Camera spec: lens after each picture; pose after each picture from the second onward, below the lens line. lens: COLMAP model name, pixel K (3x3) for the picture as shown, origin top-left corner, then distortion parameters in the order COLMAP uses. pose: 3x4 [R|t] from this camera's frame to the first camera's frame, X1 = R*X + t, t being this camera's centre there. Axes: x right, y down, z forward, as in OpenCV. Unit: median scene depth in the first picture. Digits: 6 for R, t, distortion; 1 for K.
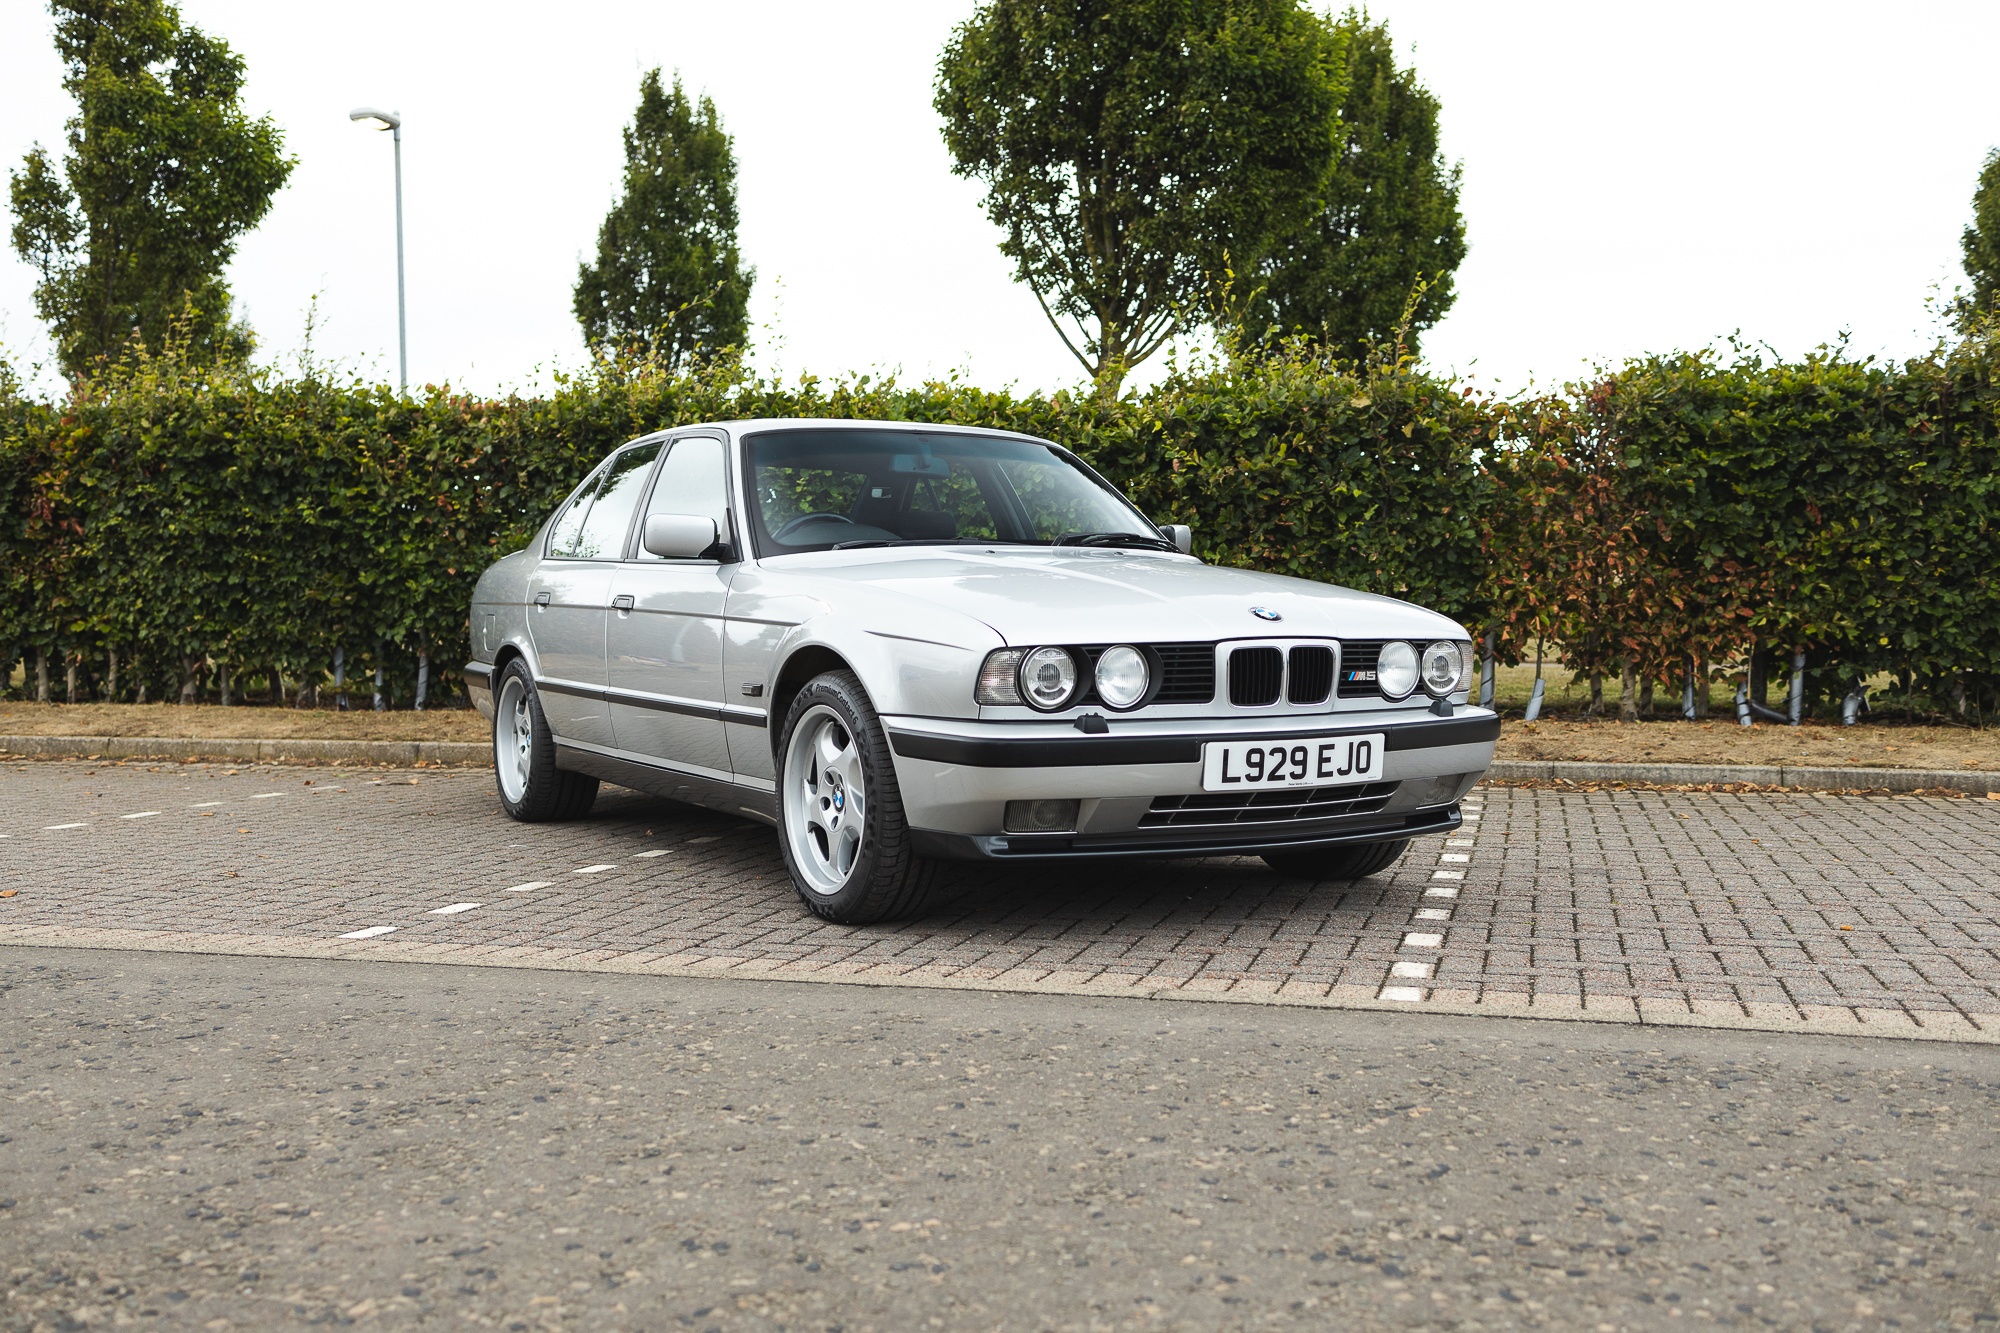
lens RADIAL K [[1982.3, 0, 1001.4], [0, 1982.3, 656.1], [0, 0, 1]] dist [0.004847, -0.028922]
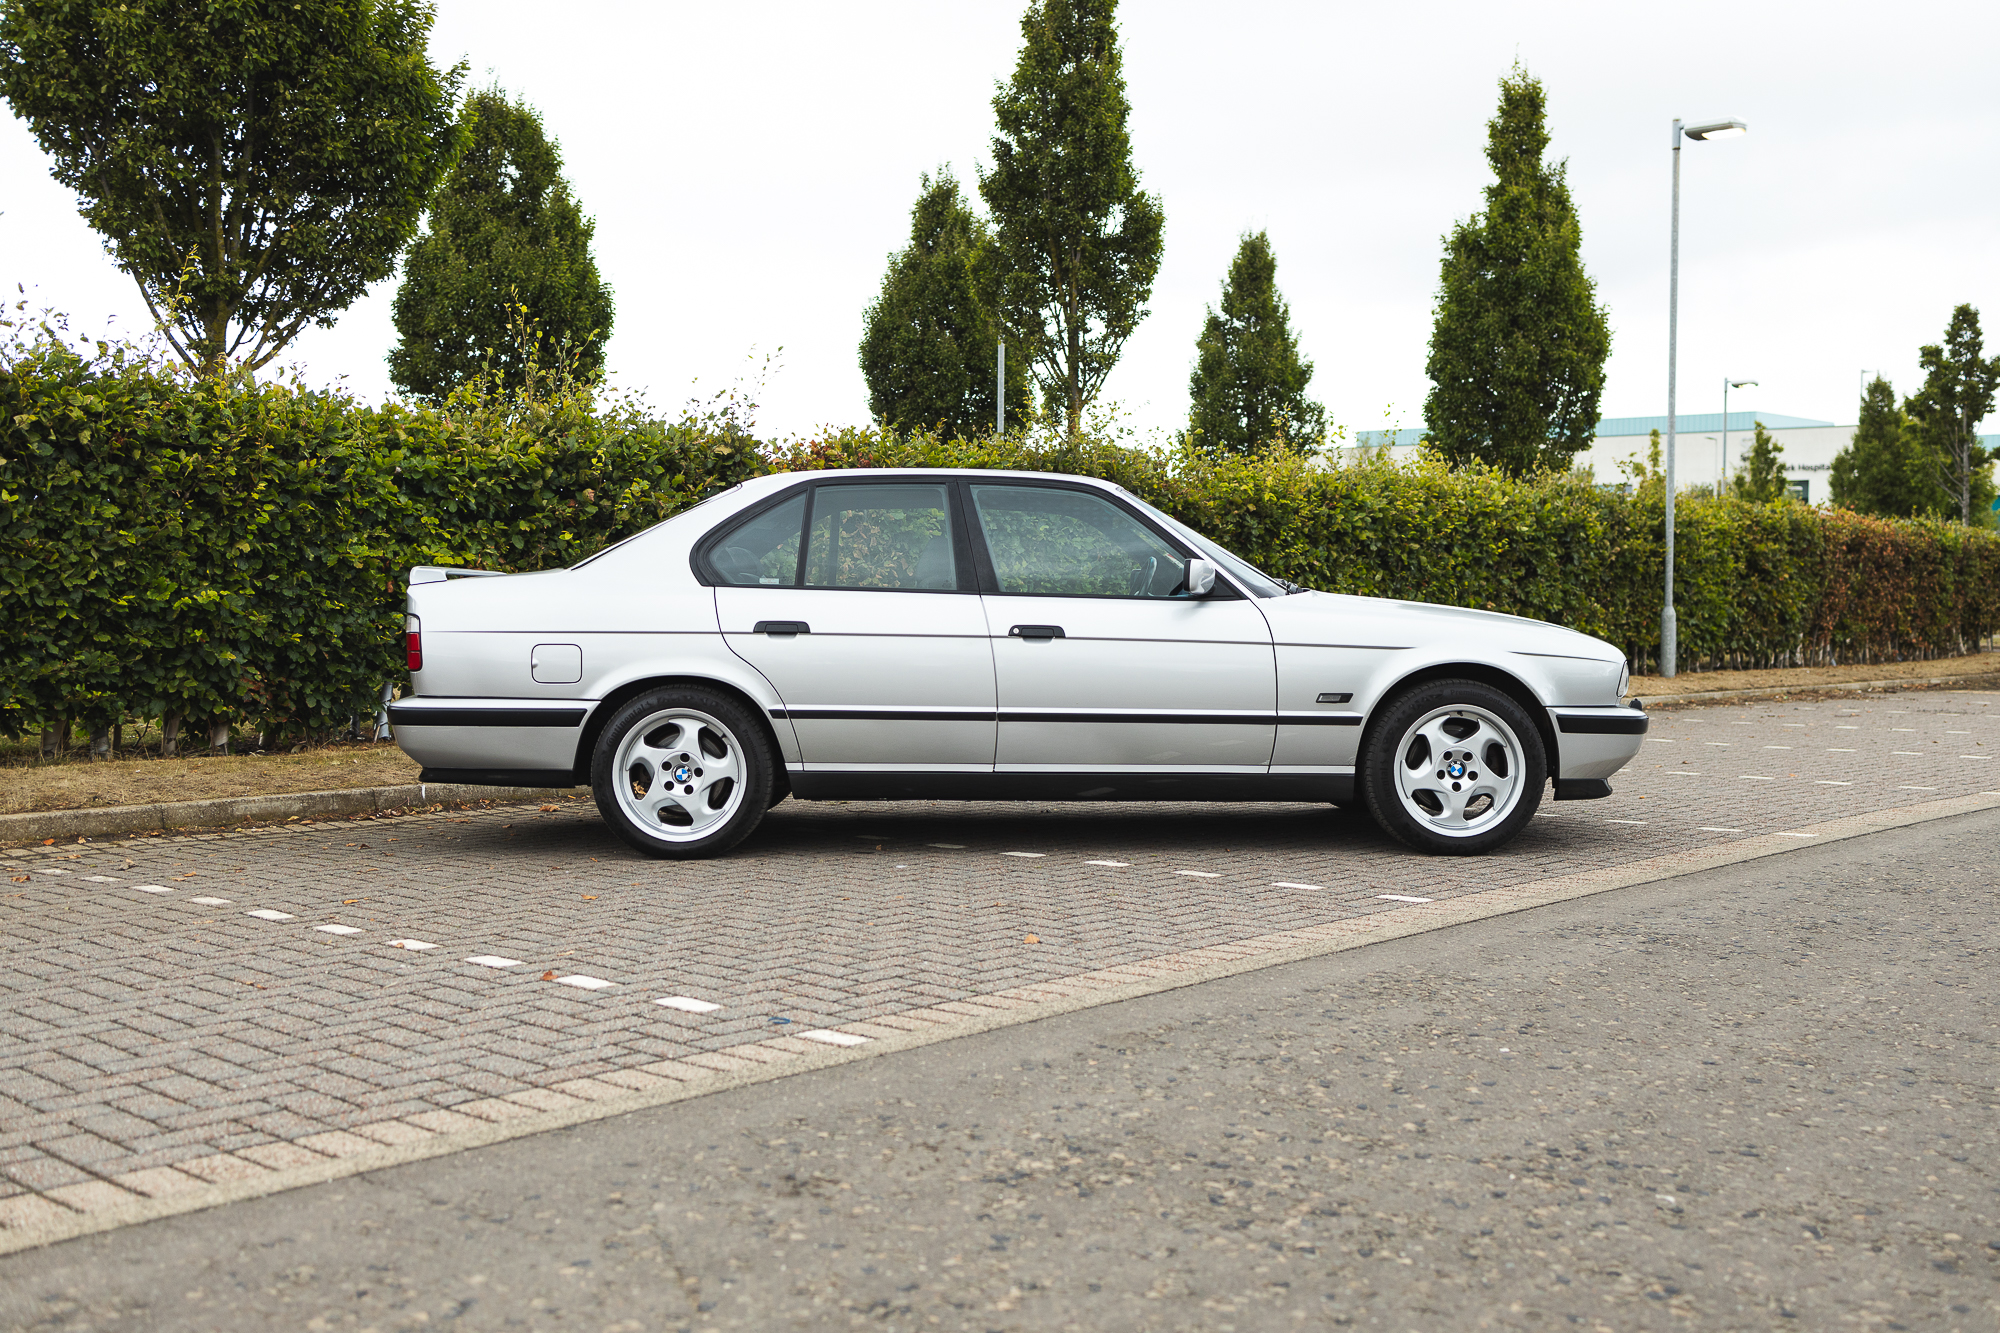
lens RADIAL K [[1994.8, 0, 1001.5], [0, 1994.8, 647.6], [0, 0, 1]] dist [0.022627, 0.003608]
pose [[0.476353, -0.014141, 0.879141, -0.812206], [0.023329, 0.999722, 0.003440, -0.015442], [-0.878945, 0.018870, 0.476550, 0.328788]]
